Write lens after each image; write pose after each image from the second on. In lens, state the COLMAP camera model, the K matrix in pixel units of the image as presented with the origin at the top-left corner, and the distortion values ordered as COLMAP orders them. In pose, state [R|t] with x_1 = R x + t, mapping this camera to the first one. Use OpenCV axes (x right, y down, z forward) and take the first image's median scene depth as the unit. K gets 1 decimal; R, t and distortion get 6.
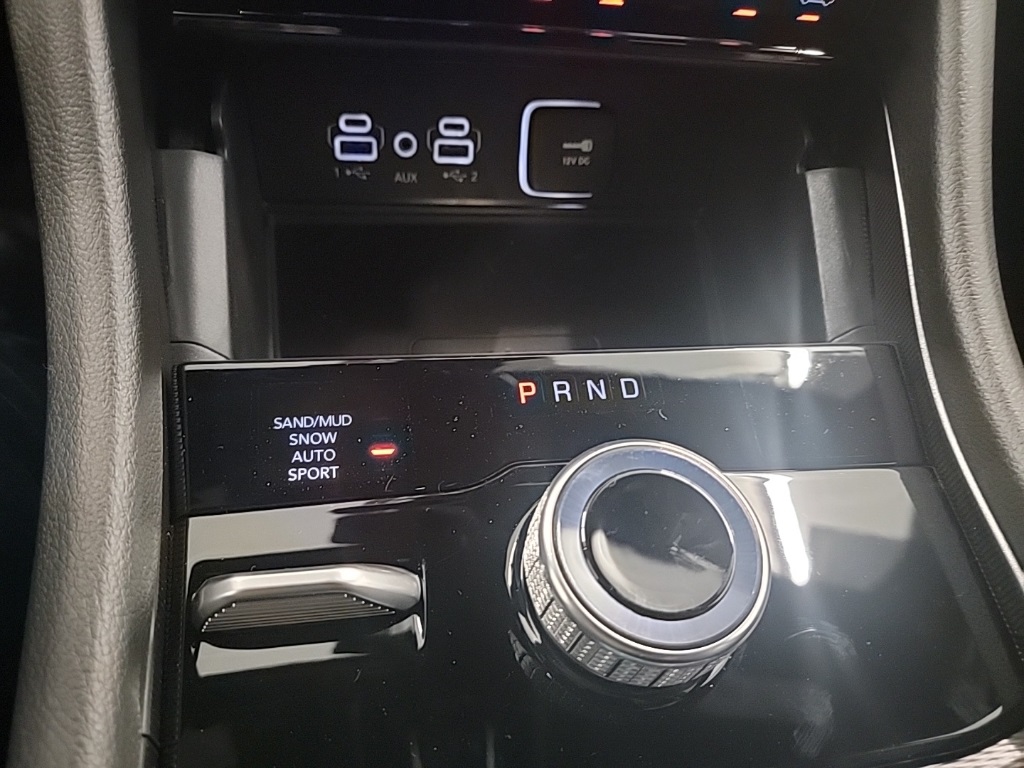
lens RADIAL K [[714.9, 0, 514.9], [0, 714.9, 382.3], [0, 0, 1]] dist [0.057123, -0.048157]
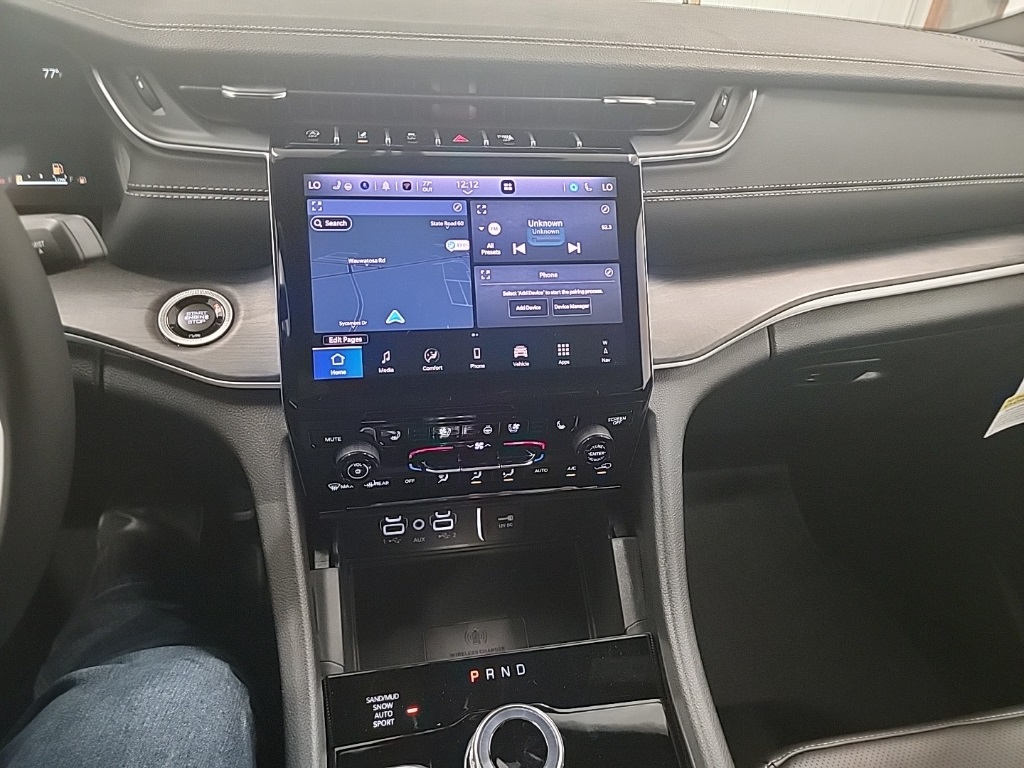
lens RADIAL K [[714.9, 0, 518.2], [0, 714.9, 382.9], [0, 0, 1]] dist [0.057123, -0.048157]
pose [[0.997878, -0.063536, -0.014235, 0.246293], [0.059632, 0.979576, -0.192030, -0.448029], [0.026145, 0.190773, 0.981286, -1.420122]]
